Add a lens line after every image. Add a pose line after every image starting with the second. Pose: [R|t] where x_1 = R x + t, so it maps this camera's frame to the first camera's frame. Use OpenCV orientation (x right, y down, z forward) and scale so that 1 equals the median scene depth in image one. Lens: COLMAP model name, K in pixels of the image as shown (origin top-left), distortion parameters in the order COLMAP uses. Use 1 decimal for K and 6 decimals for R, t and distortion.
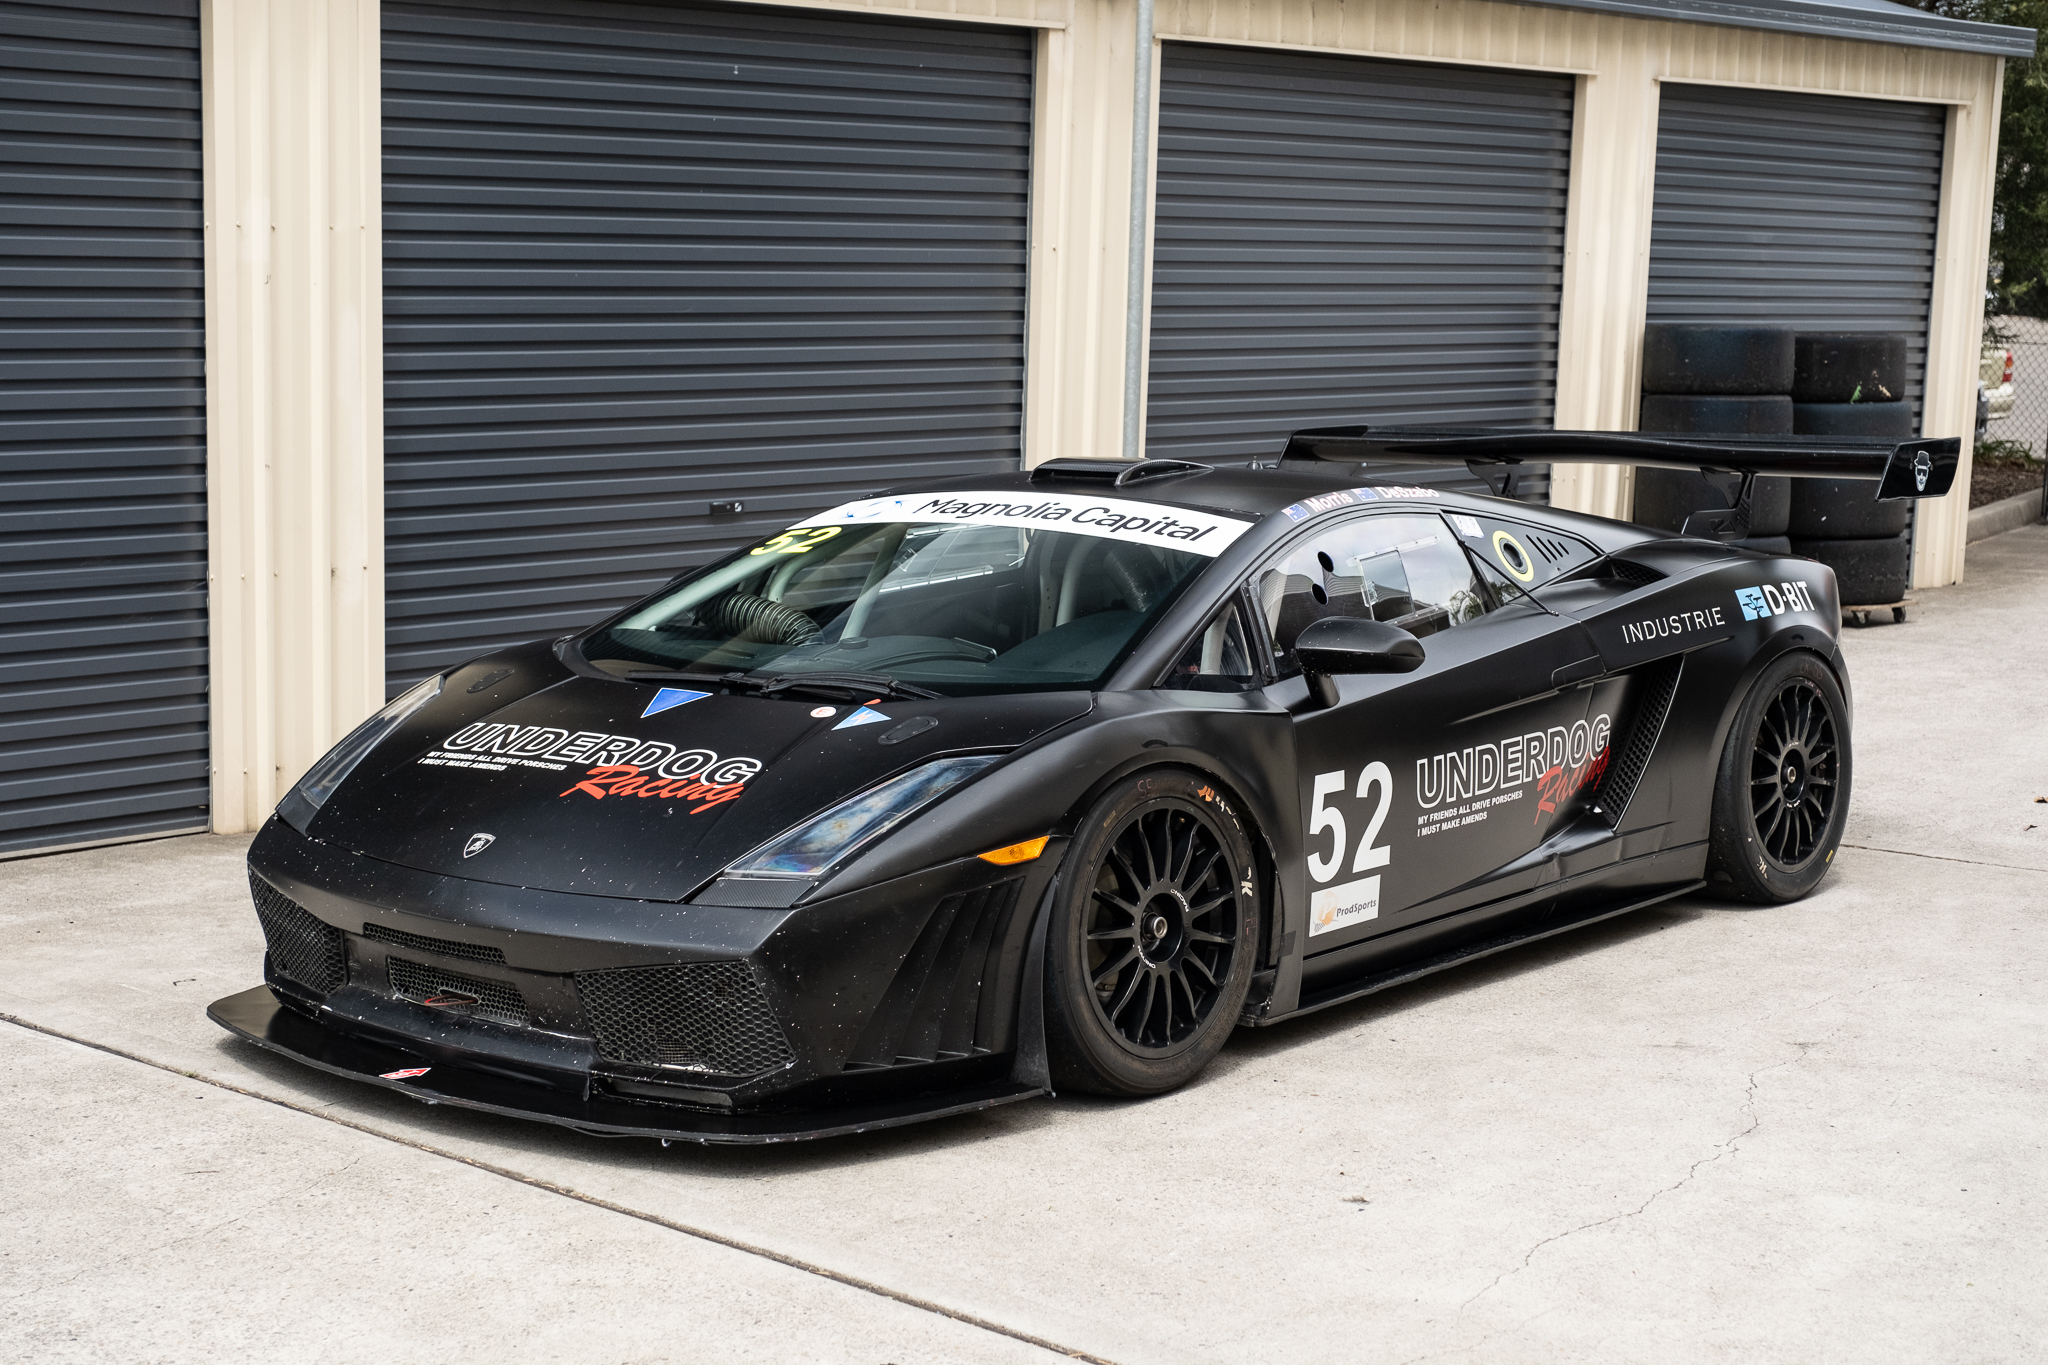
lens RADIAL K [[2934.4, 0, 1024.0], [0, 2934.4, 682.5], [0, 0, 1]] dist [0.044480, 0.003800]
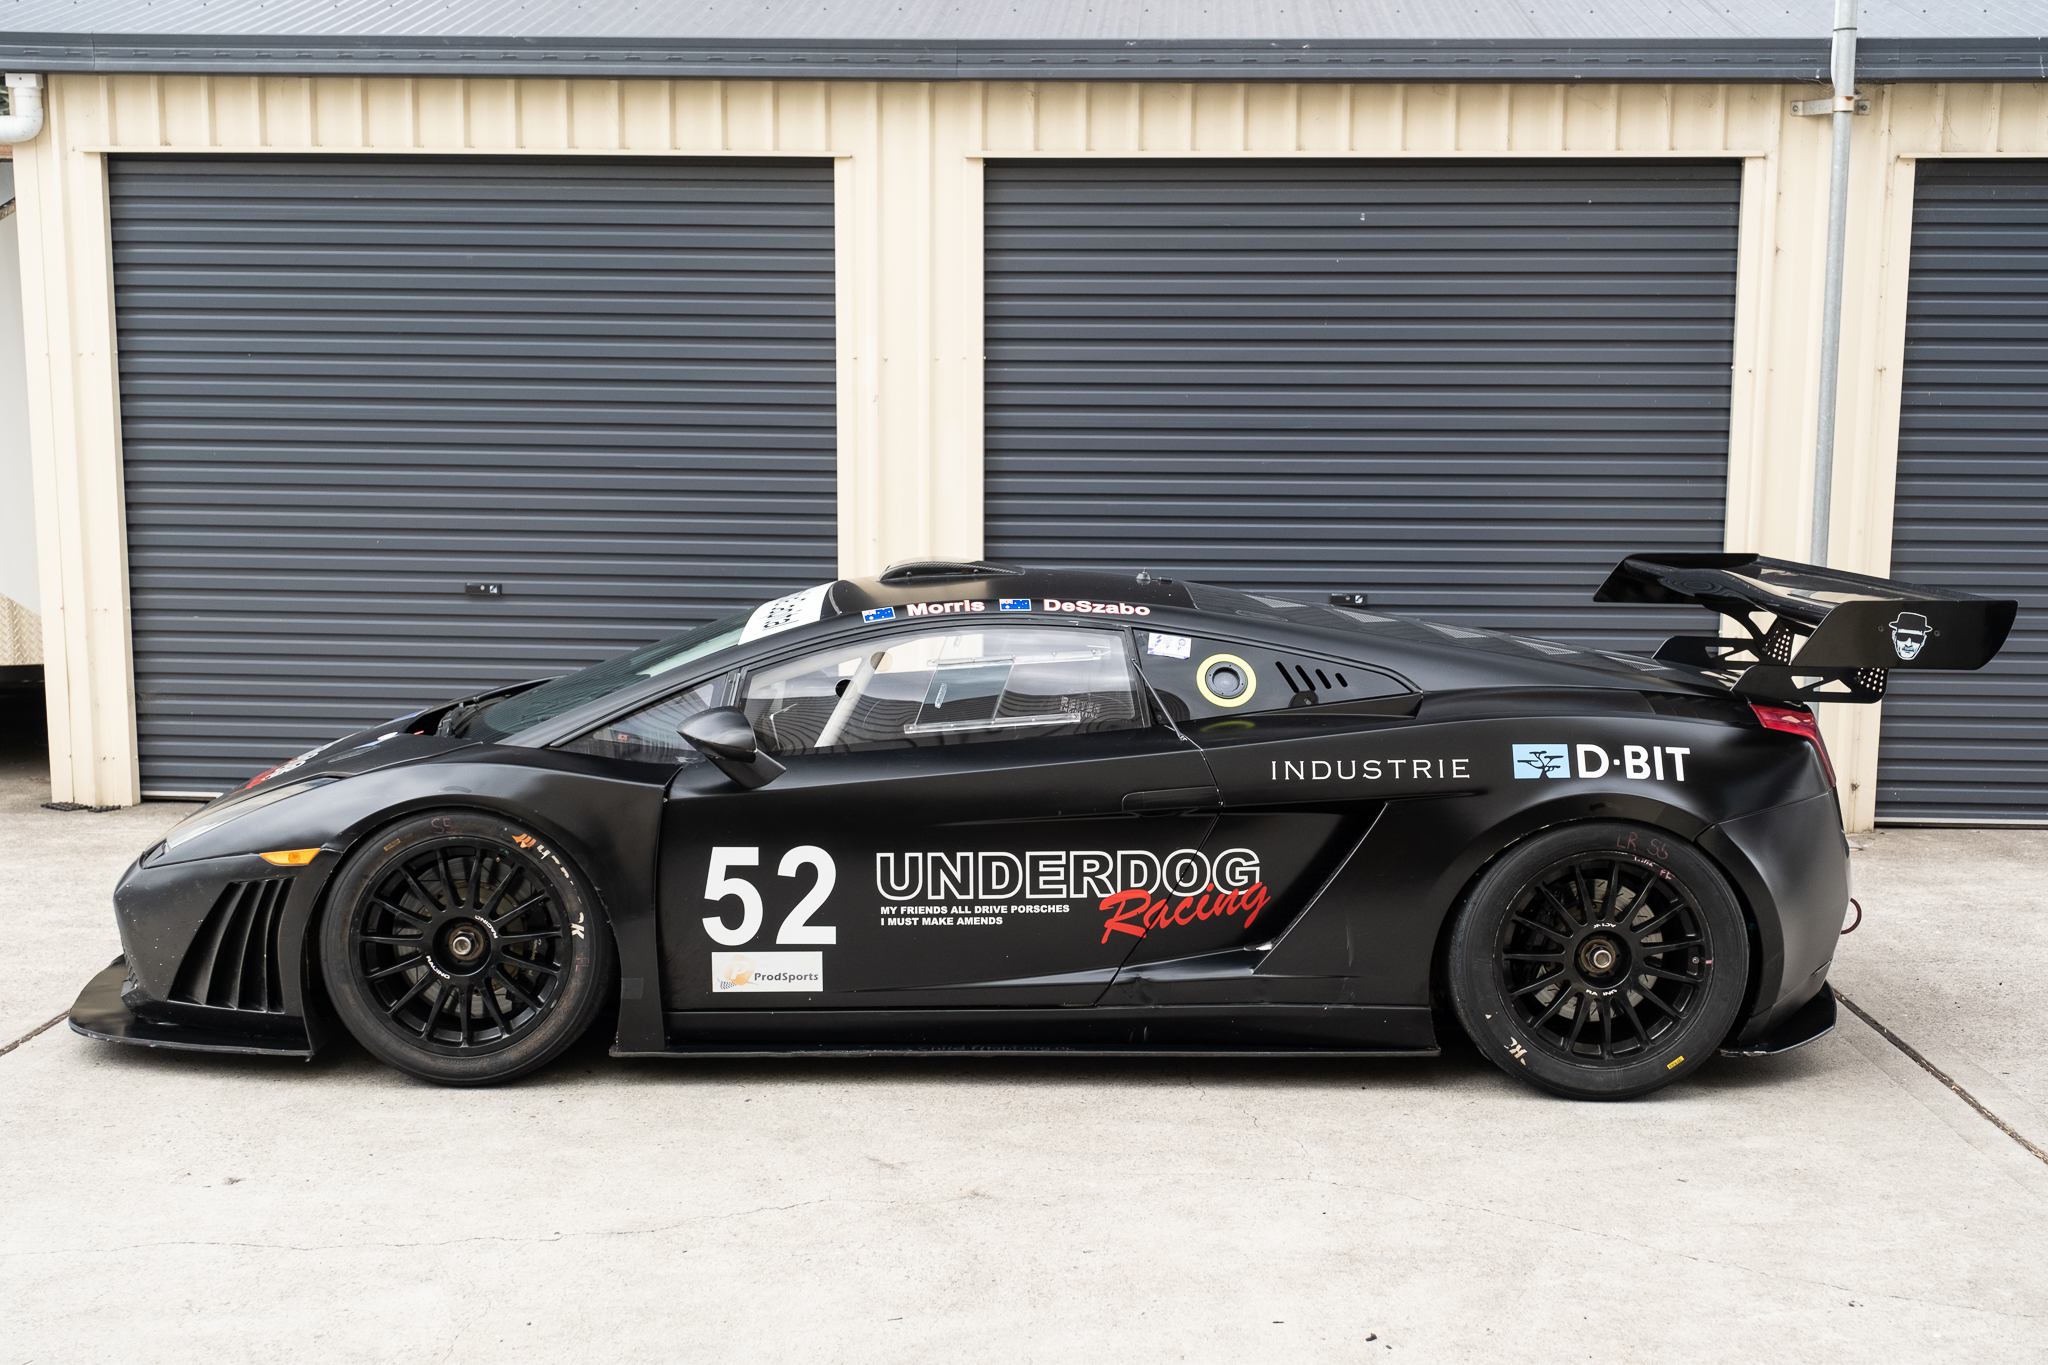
lens RADIAL K [[2371.7, 0, 1024.0], [0, 2371.7, 682.5], [0, 0, 1]] dist [0.090139, -0.354259]
pose [[0.675176, 0.091988, -0.731899, 0.808062], [-0.104497, 0.994115, 0.028546, -0.066222], [0.730218, 0.057207, 0.680815, 0.457681]]
